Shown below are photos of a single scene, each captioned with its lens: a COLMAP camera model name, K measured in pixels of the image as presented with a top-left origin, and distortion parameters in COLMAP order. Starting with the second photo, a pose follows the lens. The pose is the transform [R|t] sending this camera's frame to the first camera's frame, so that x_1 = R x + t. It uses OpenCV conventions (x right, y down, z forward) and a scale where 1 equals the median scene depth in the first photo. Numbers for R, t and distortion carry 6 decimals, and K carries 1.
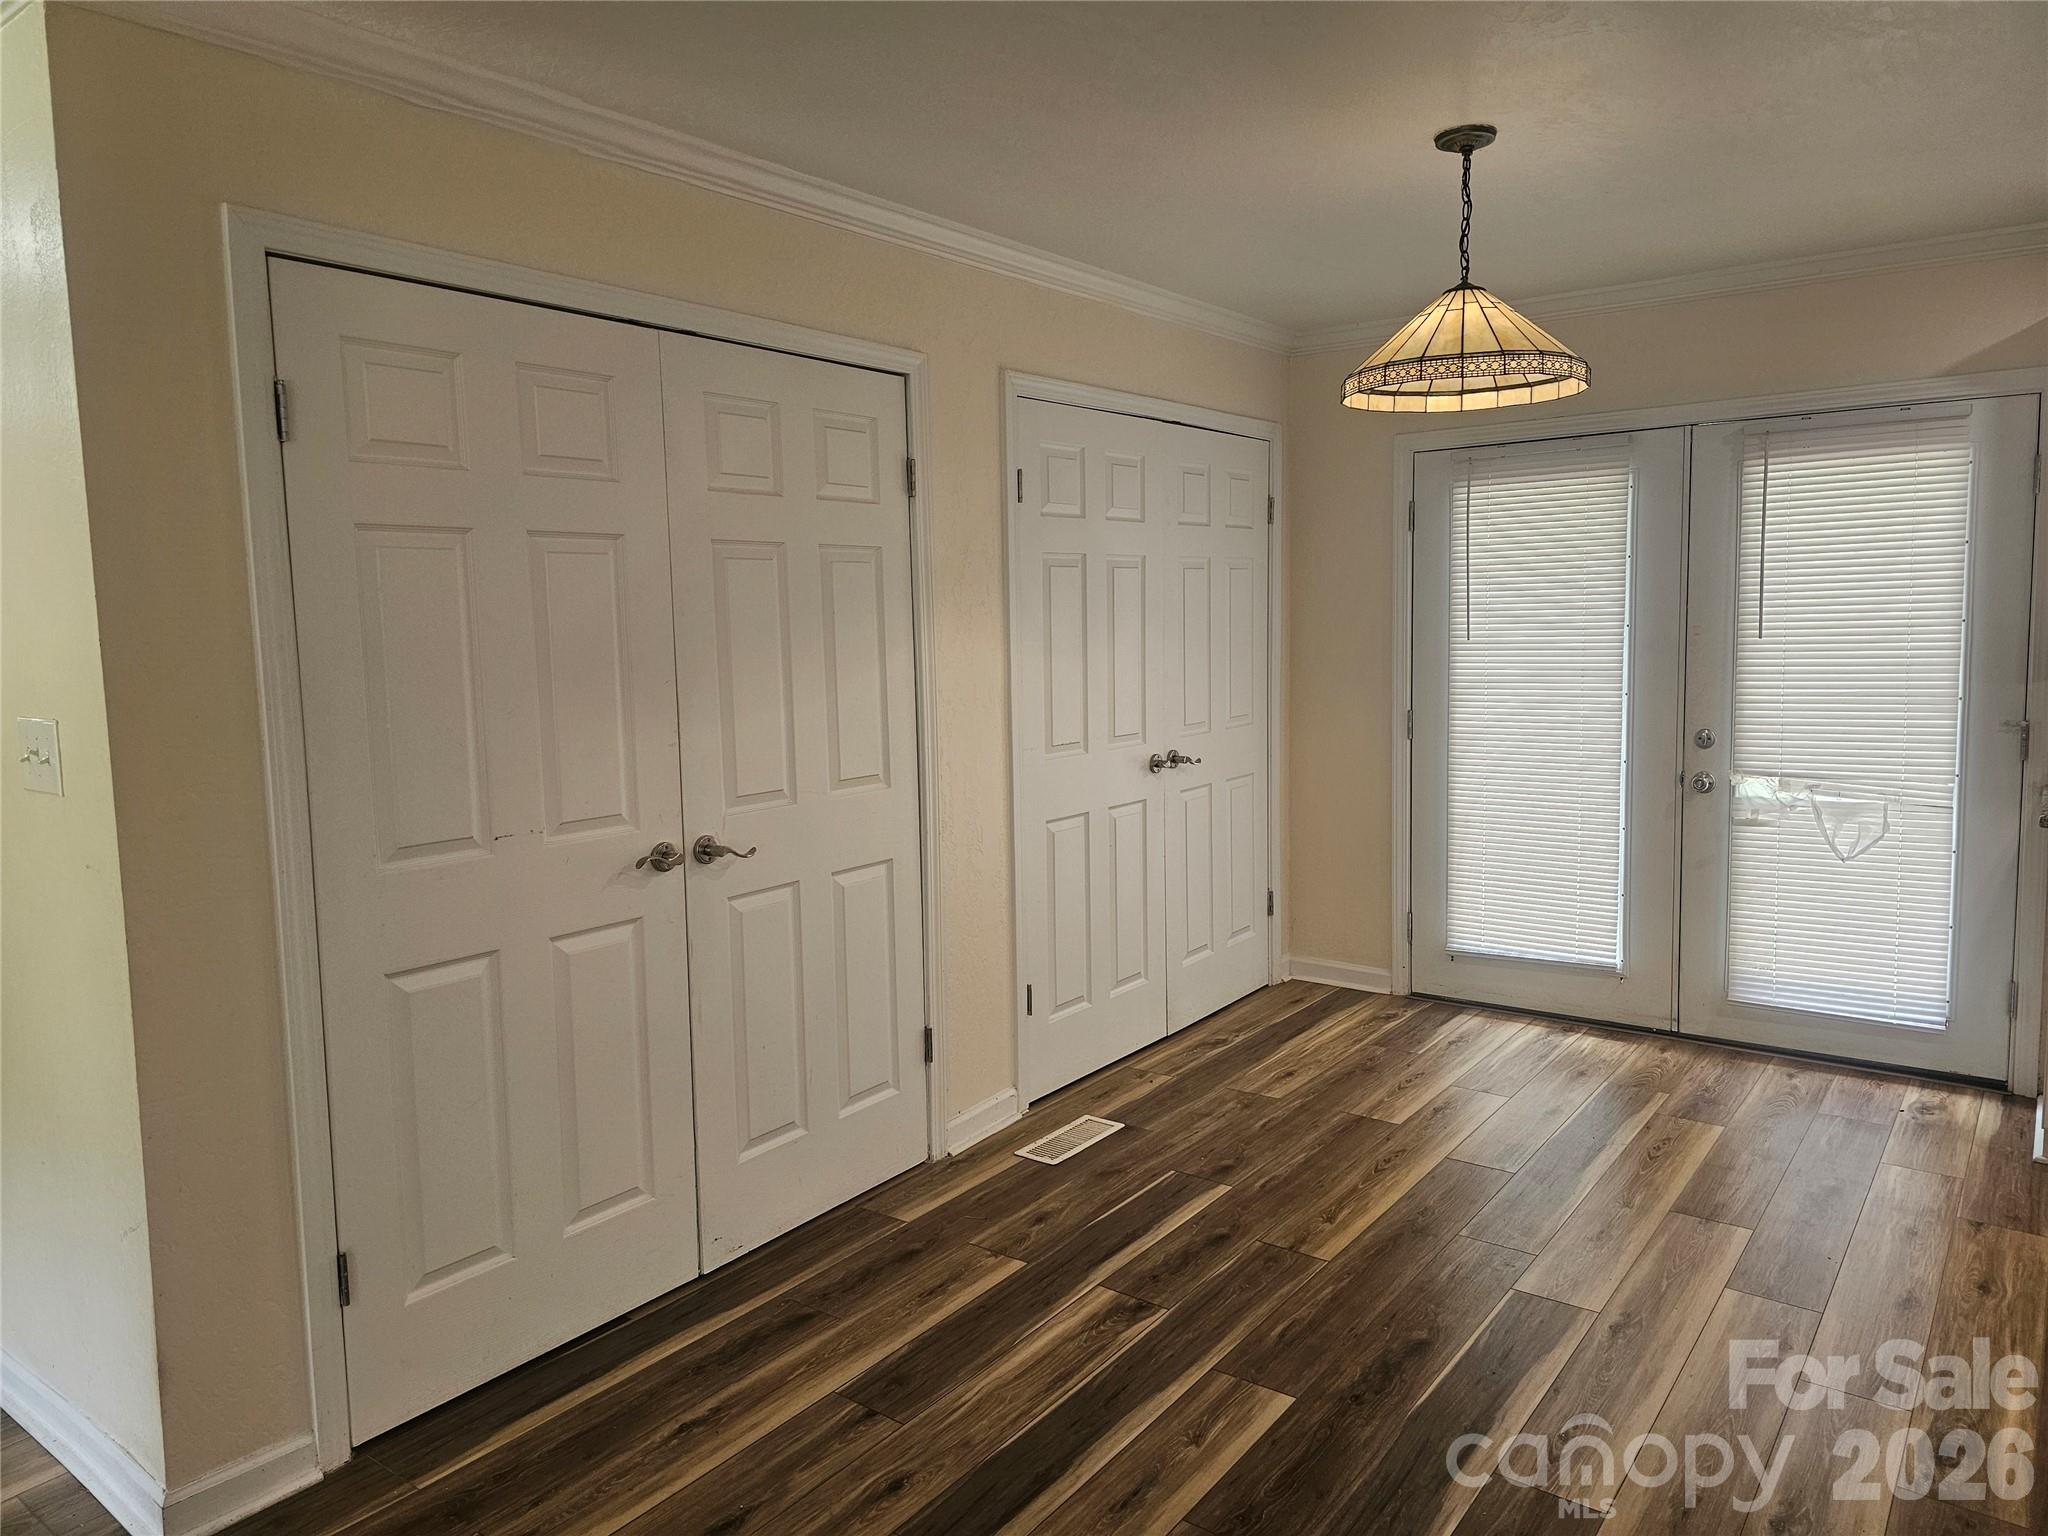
lens RADIAL K [[1387.5, 0, 1037.4], [0, 1387.5, 755.0], [0, 0, 1]] dist [0.055425, -0.049253]
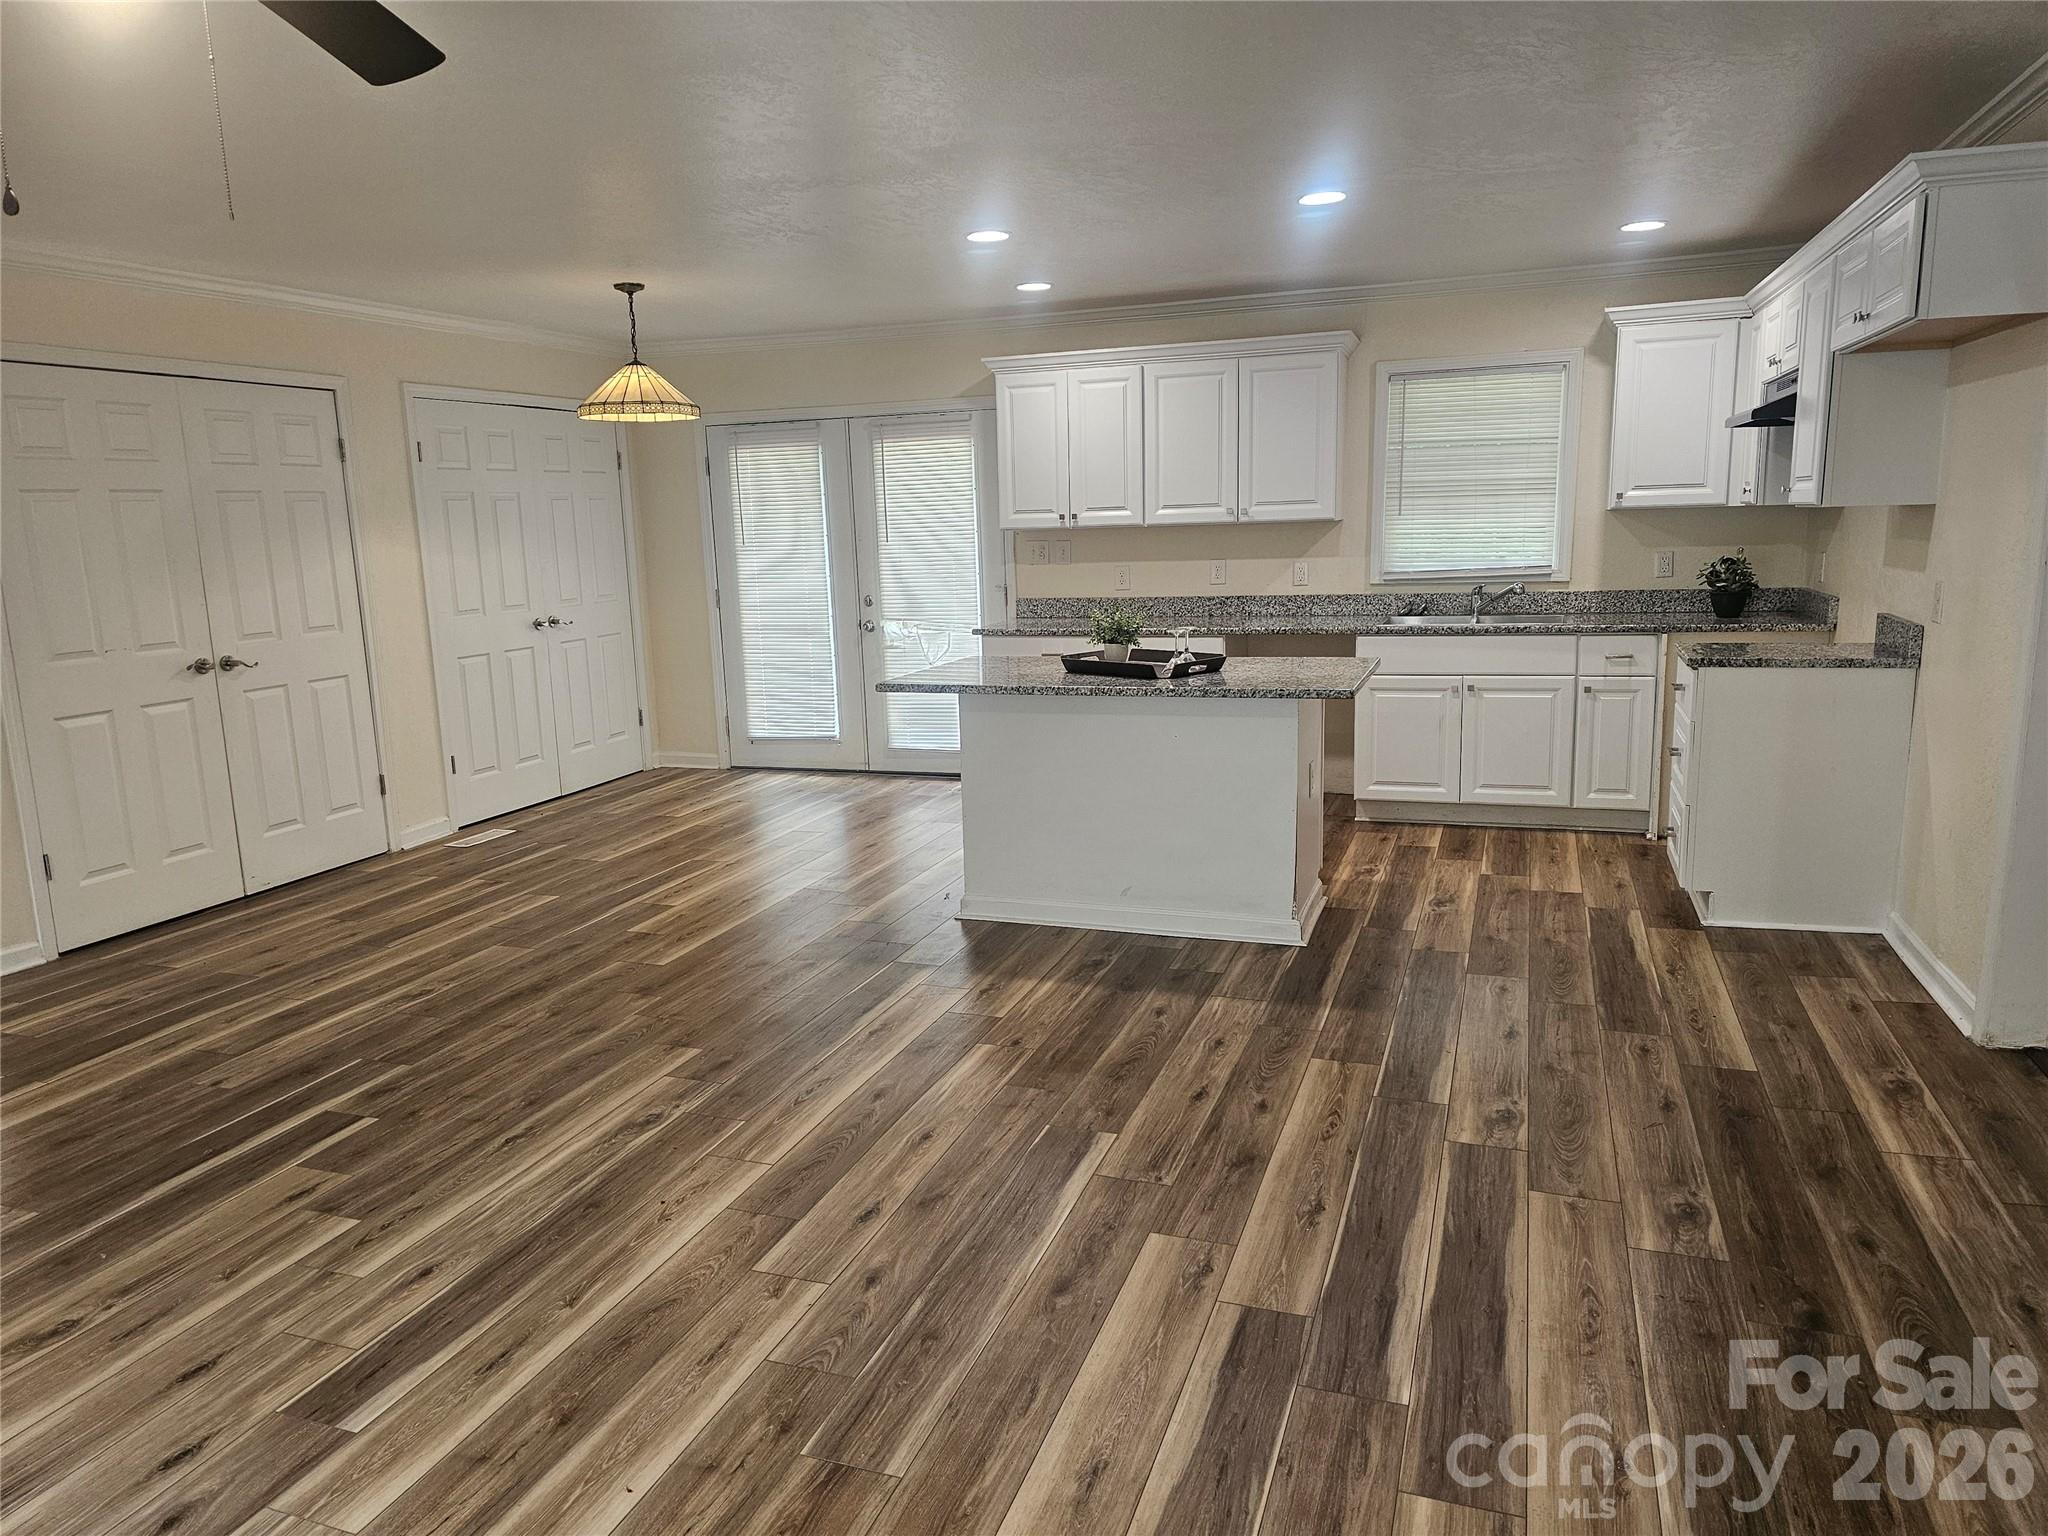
lens RADIAL K [[1387.5, 0, 1019.9], [0, 1387.5, 780.8], [0, 0, 1]] dist [0.055425, -0.049253]
pose [[0.957767, -0.060430, 0.281126, 0.200973], [0.037104, 0.995467, 0.087574, 0.086612], [-0.285143, -0.073445, 0.955667, -0.935493]]
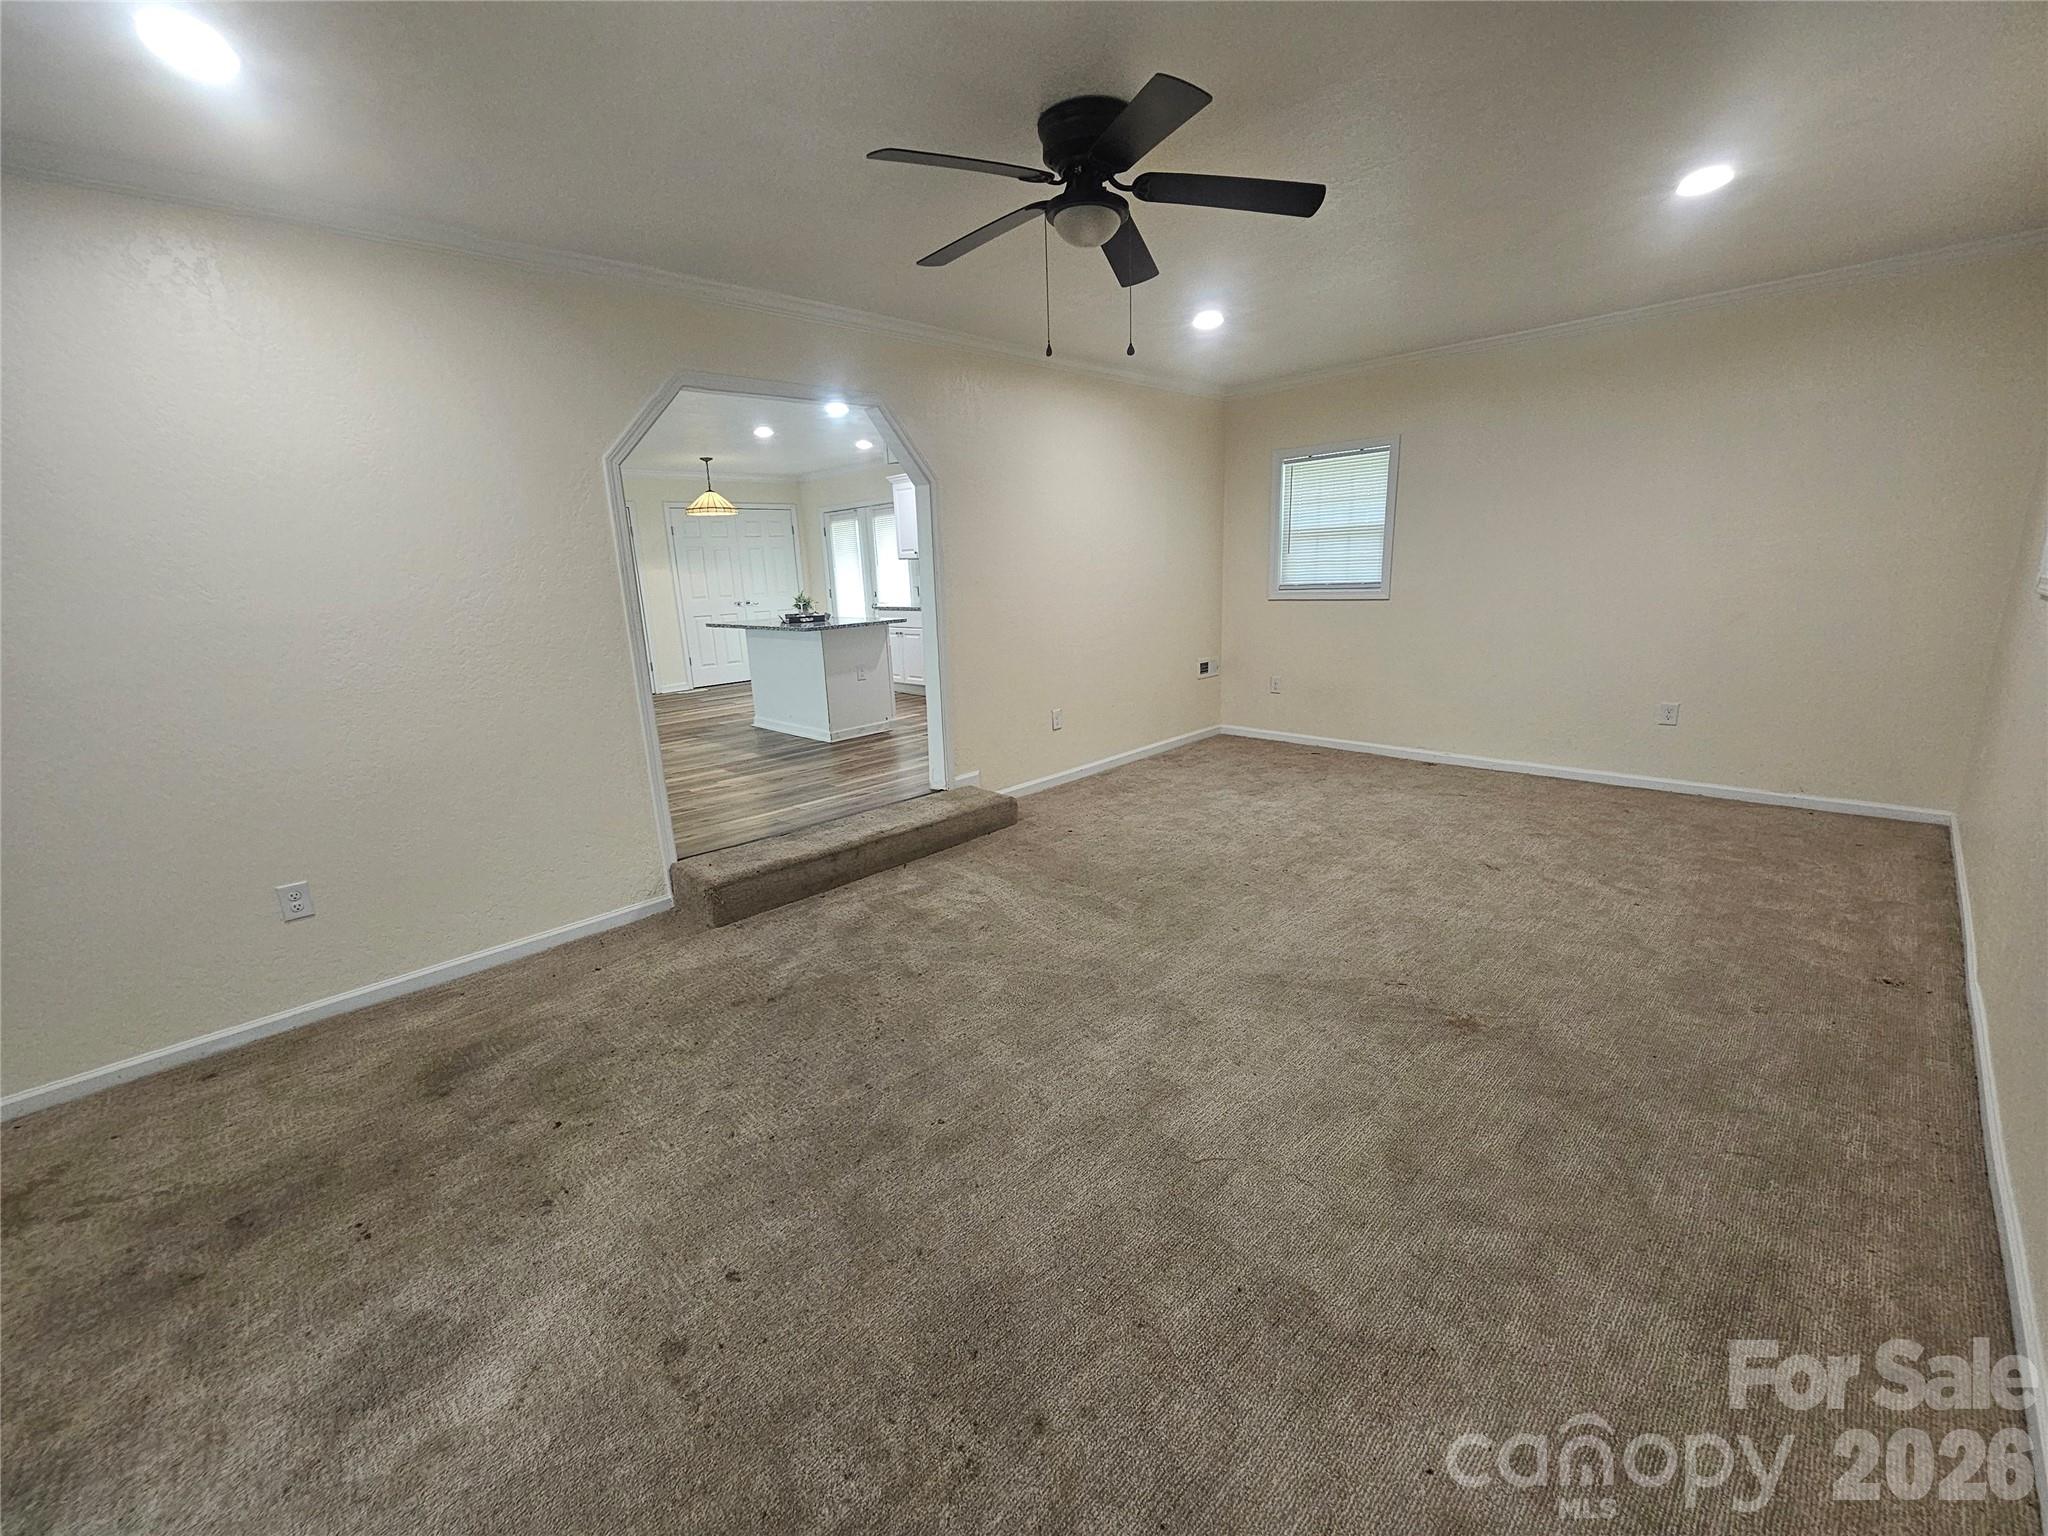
lens RADIAL K [[842.6, 0, 1010.9], [0, 842.6, 767.2], [0, 0, 1]] dist [-0.000582, 0.000310]
pose [[0.986310, 0.019796, -0.163712, 1.545025], [0.002903, 0.990530, 0.137265, 0.176030], [0.164879, -0.135861, 0.976912, -1.505812]]
